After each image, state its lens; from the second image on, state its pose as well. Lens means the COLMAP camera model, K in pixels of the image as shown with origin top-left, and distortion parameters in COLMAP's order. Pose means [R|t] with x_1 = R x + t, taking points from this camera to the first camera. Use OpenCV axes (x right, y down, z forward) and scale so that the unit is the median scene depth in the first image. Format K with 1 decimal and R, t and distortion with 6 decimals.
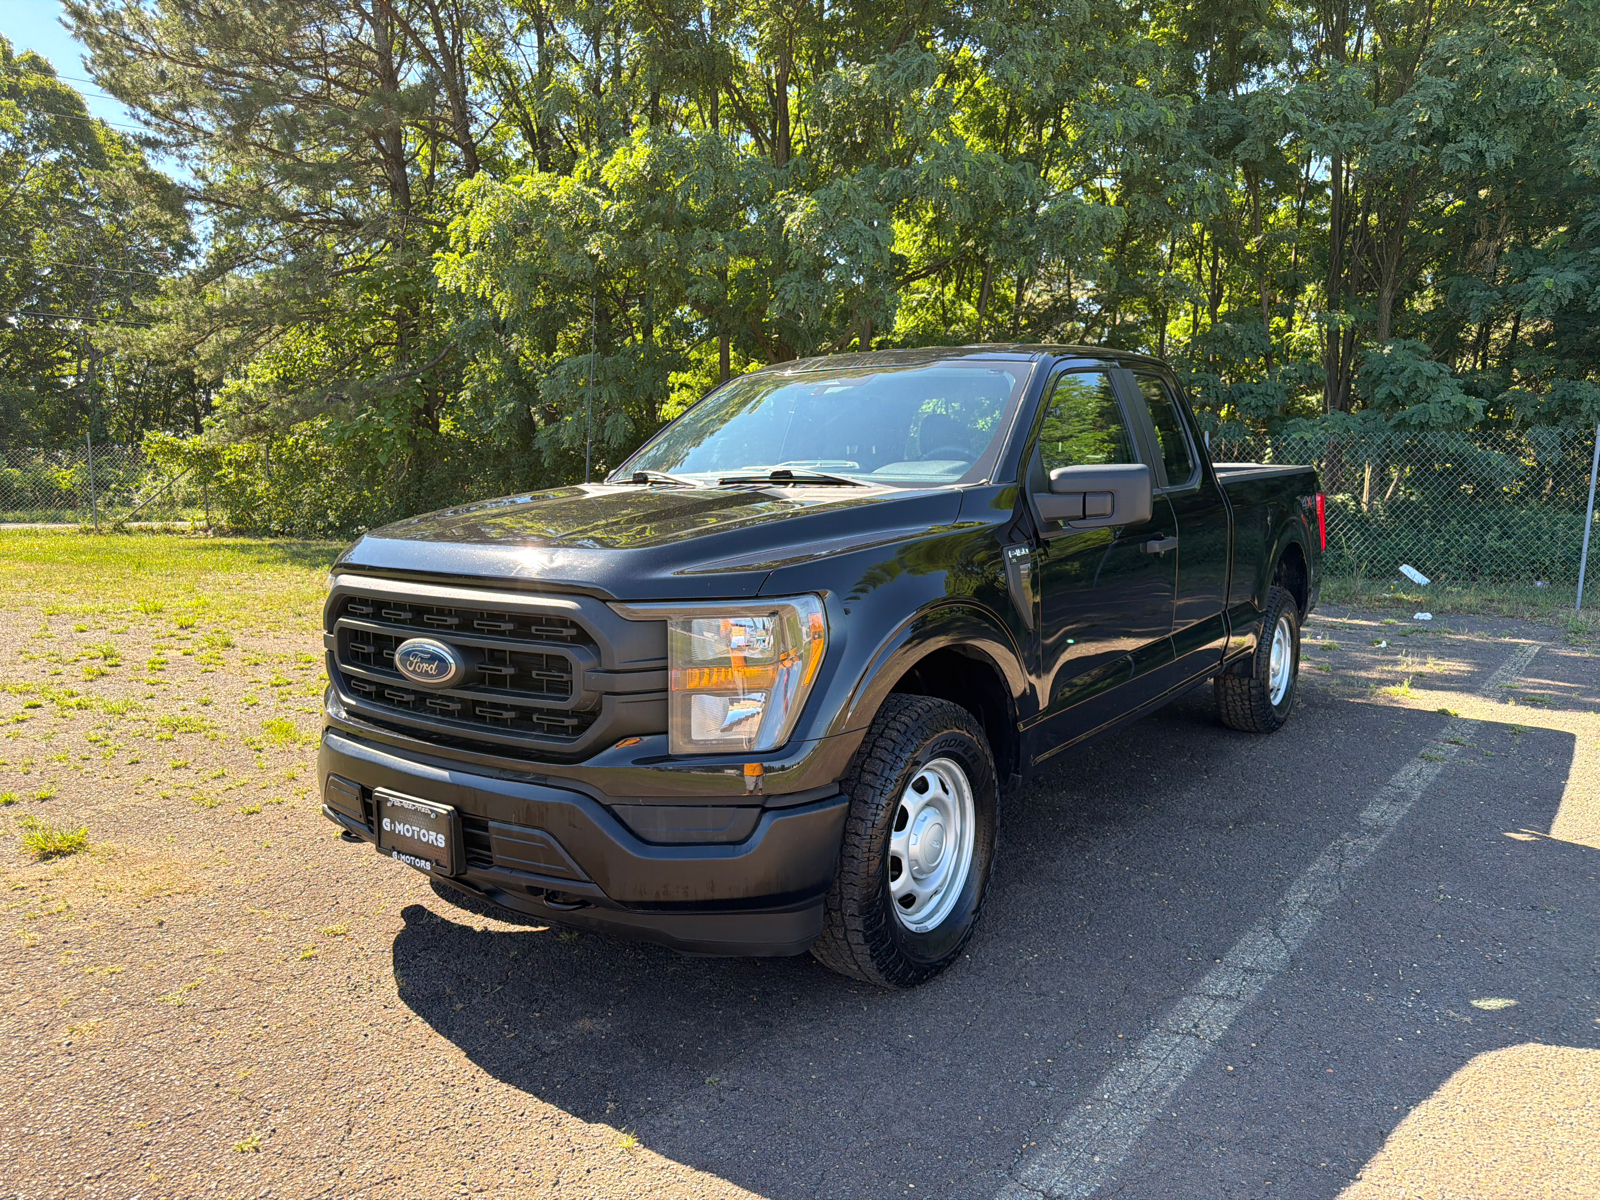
lens RADIAL K [[1155.8, 0, 800.0], [0, 1155.8, 600.0], [0, 0, 1]] dist [0.021865, -0.023823]
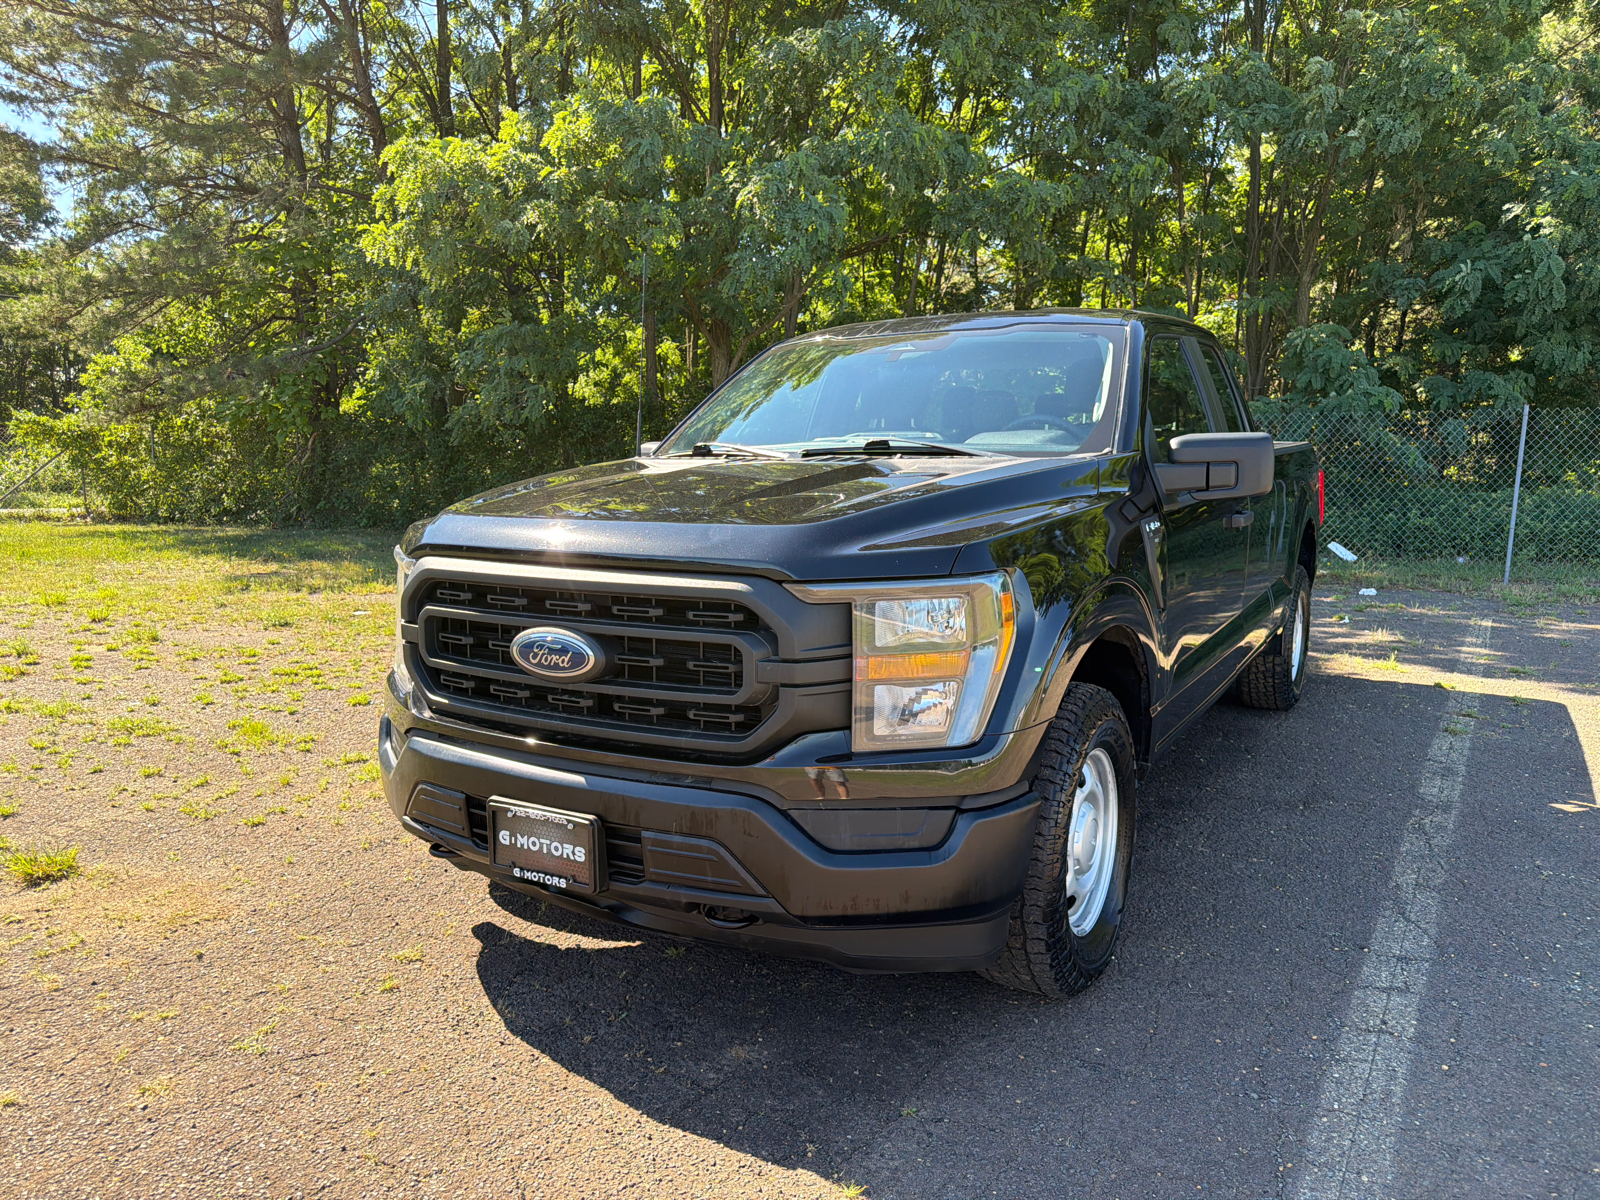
lens RADIAL K [[1155.8, 0, 800.0], [0, 1155.8, 600.0], [0, 0, 1]] dist [0.021865, -0.023823]
pose [[0.995265, -0.013277, 0.096286, -0.168858], [0.011973, 0.999829, 0.014116, 0.002004], [-0.096457, -0.012896, 0.995254, 0.080503]]
